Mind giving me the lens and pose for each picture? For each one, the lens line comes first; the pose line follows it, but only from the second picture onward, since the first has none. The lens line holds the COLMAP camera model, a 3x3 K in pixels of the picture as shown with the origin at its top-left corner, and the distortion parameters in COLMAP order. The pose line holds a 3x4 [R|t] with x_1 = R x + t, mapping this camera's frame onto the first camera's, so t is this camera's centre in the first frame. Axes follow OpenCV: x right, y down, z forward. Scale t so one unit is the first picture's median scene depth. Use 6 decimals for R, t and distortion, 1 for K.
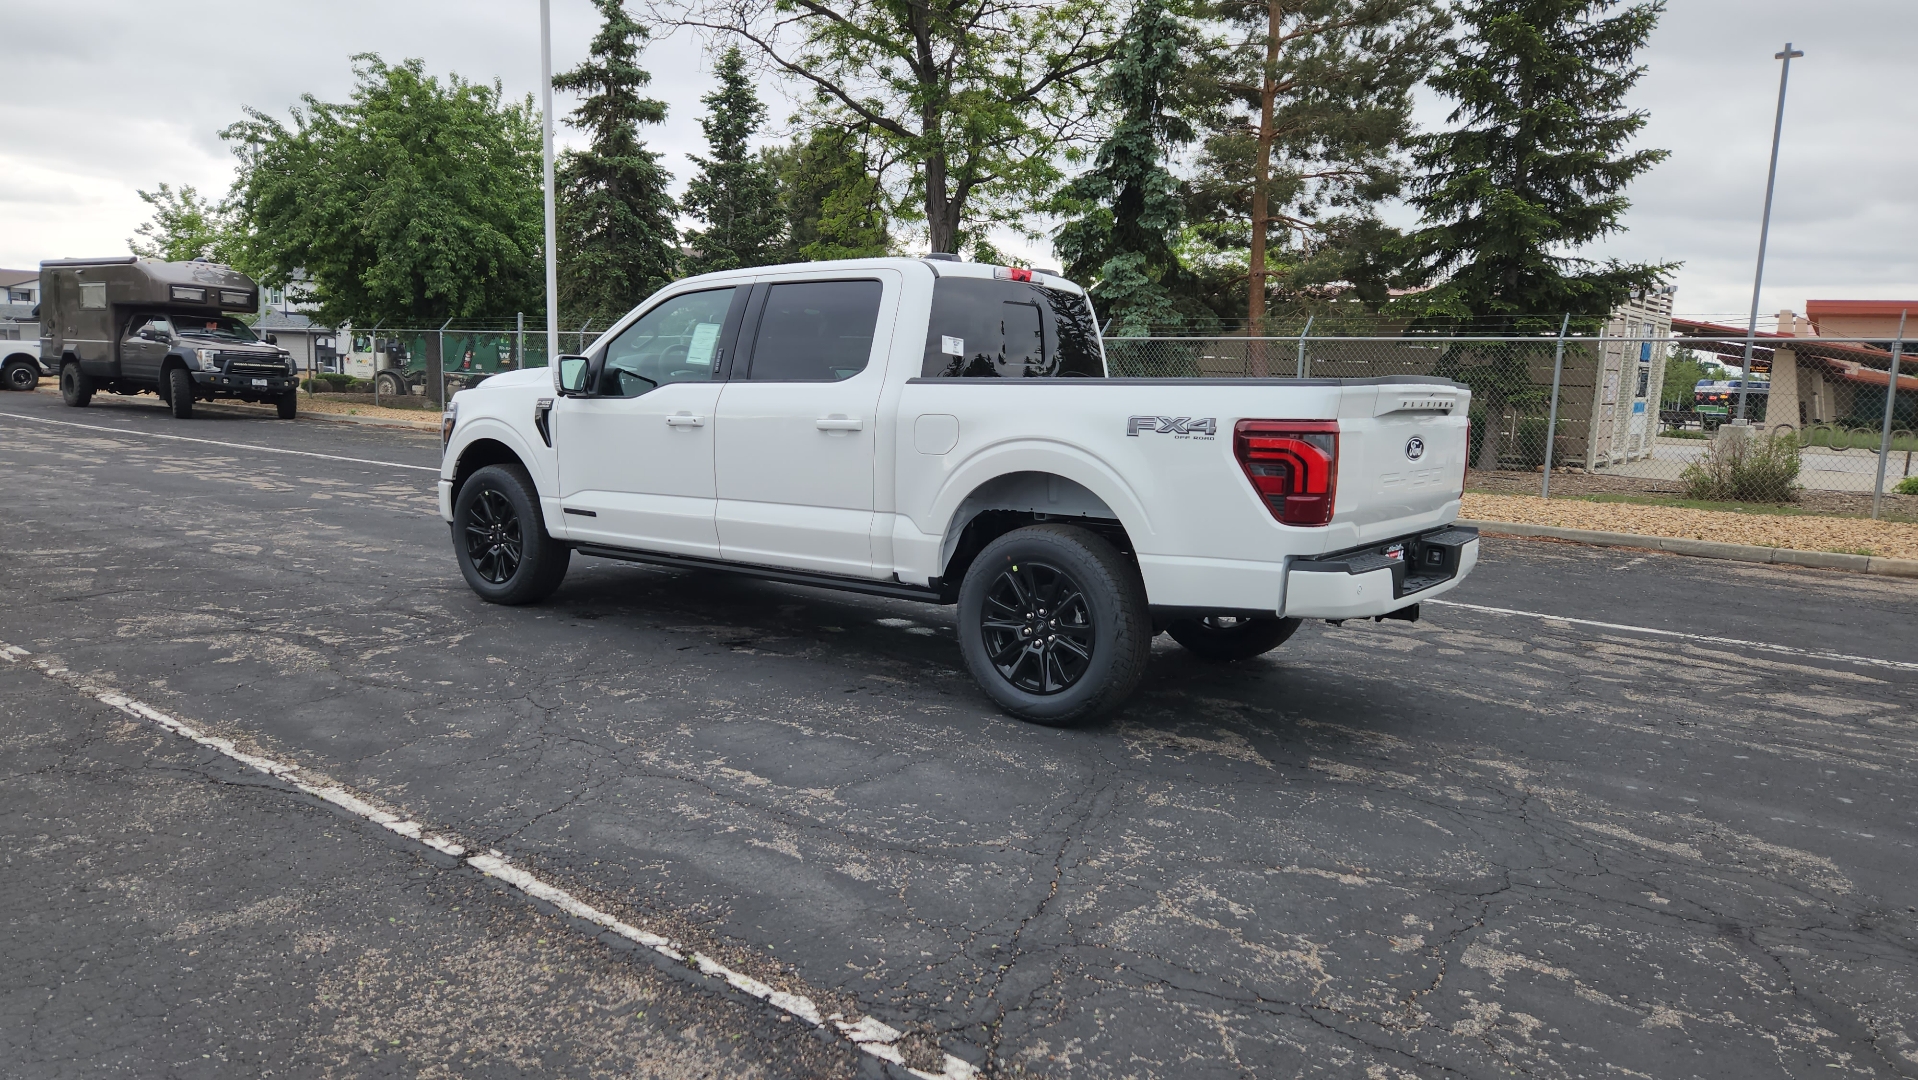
lens RADIAL K [[1270.7, 0, 916.4], [0, 1270.7, 534.4], [0, 0, 1]] dist [0.078347, -0.064826]
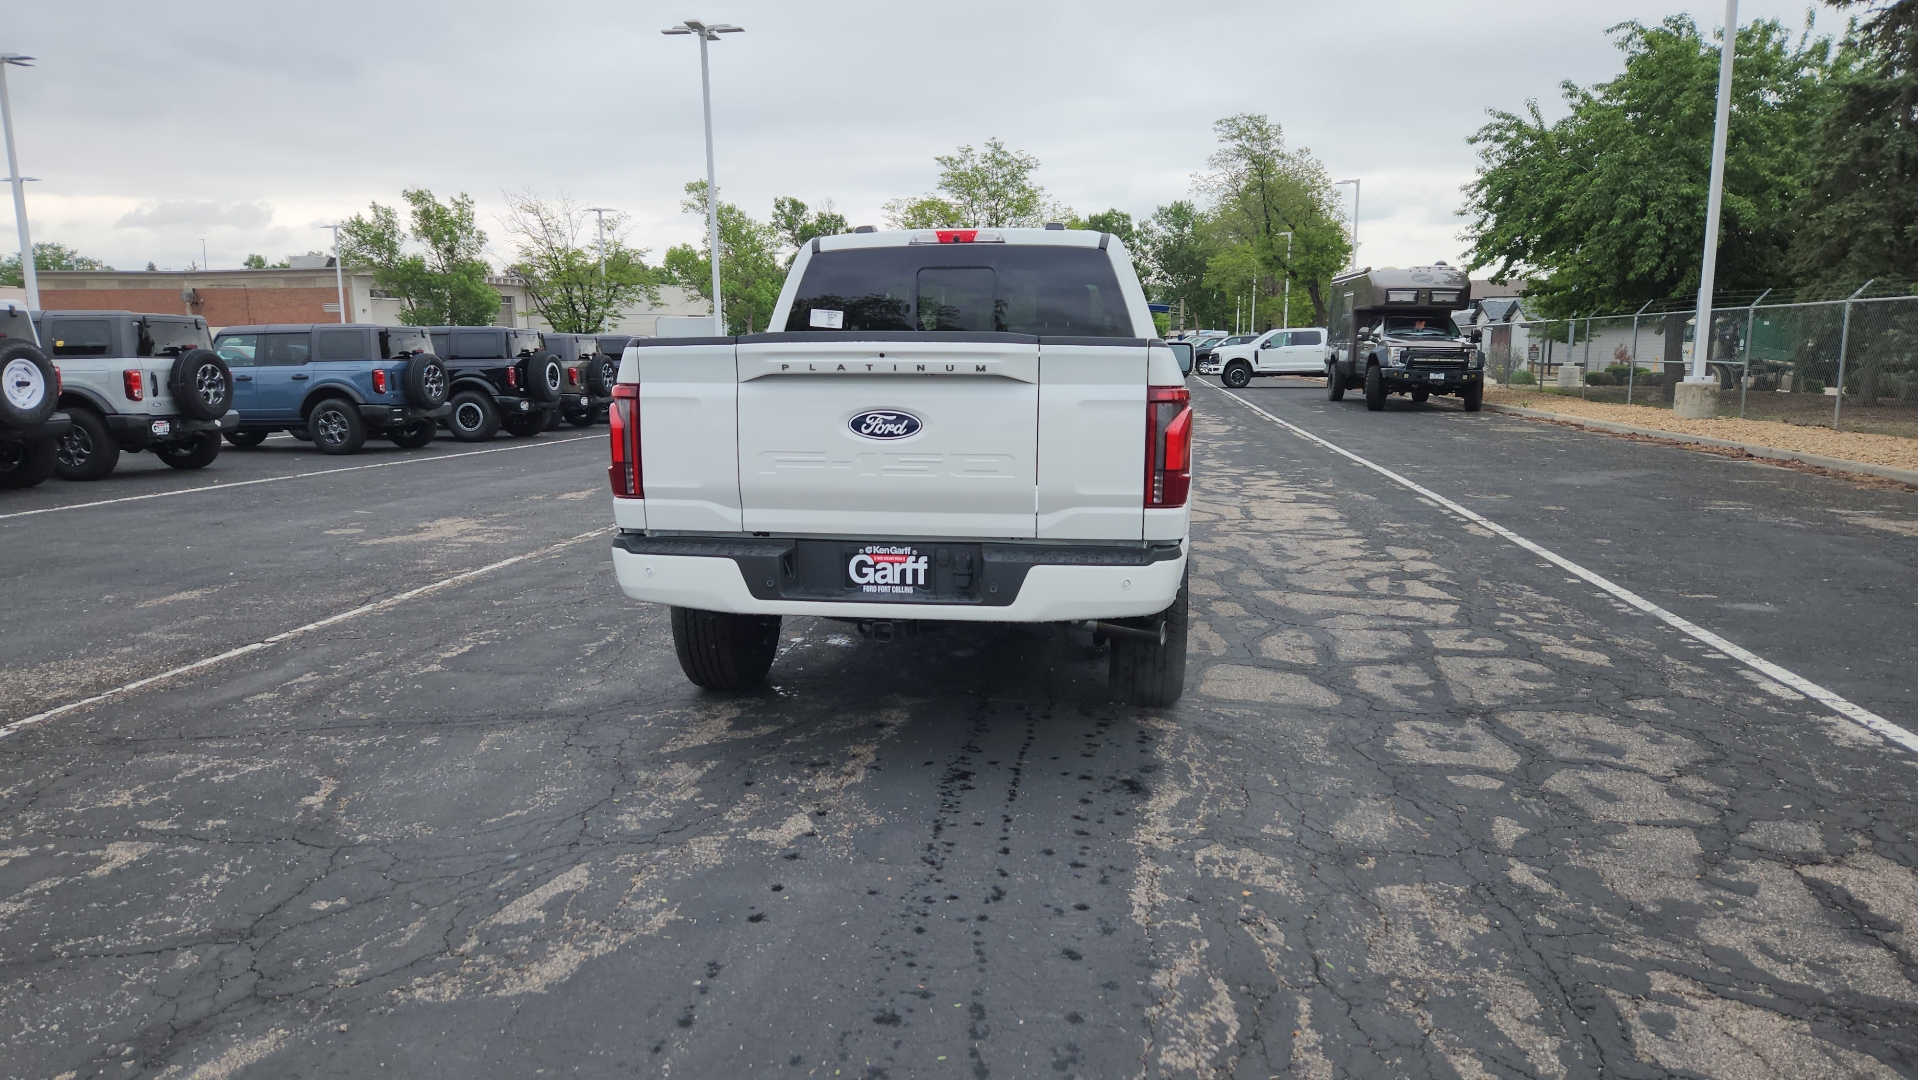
lens RADIAL K [[1272.8, 0, 921.7], [0, 1272.8, 549.5], [0, 0, 1]] dist [0.083723, -0.073005]
pose [[0.488414, 0.102074, -0.866622, 1.020389], [-0.090637, 0.993697, 0.065960, -0.041726], [0.867892, 0.046332, 0.494587, 0.600315]]
